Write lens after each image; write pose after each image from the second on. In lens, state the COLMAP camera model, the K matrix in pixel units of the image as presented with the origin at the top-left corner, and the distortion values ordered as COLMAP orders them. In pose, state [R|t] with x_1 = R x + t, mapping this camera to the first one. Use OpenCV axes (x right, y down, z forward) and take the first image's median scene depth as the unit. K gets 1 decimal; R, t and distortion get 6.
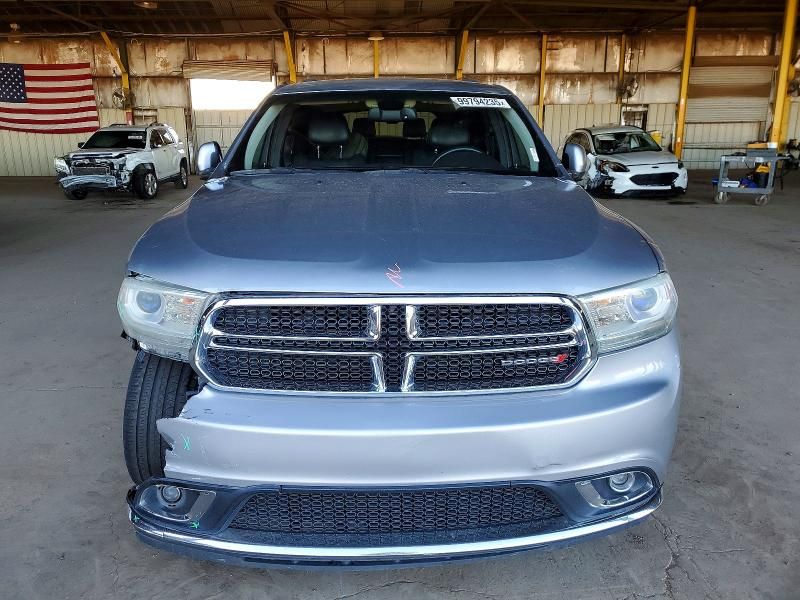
lens RADIAL K [[616.9, 0, 387.7], [0, 616.9, 299.5], [0, 0, 1]] dist [0.013063, 0.008832]
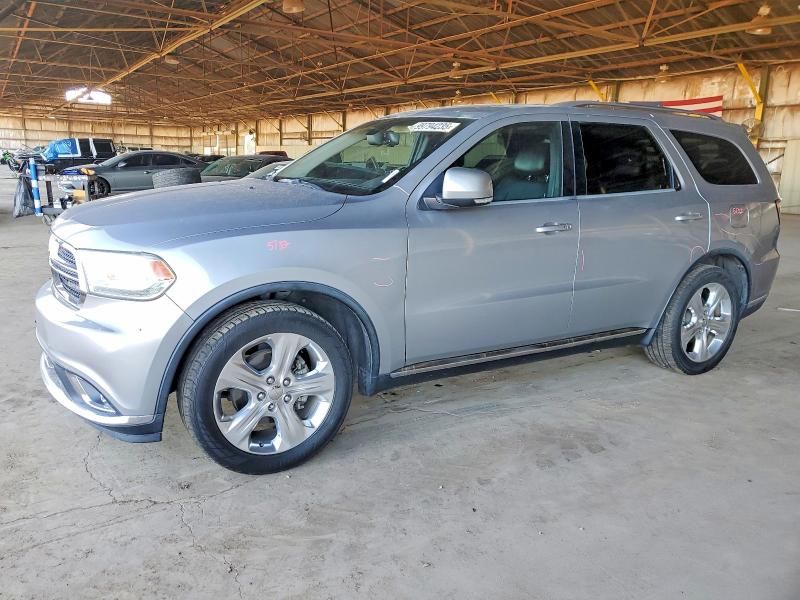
lens RADIAL K [[616.9, 0, 387.7], [0, 616.9, 299.5], [0, 0, 1]] dist [0.013063, 0.008832]
pose [[0.515696, 0.212812, -0.829921, 0.137809], [-0.254253, 0.963038, 0.088958, -0.014511], [0.818177, 0.165135, 0.550743, 0.055756]]
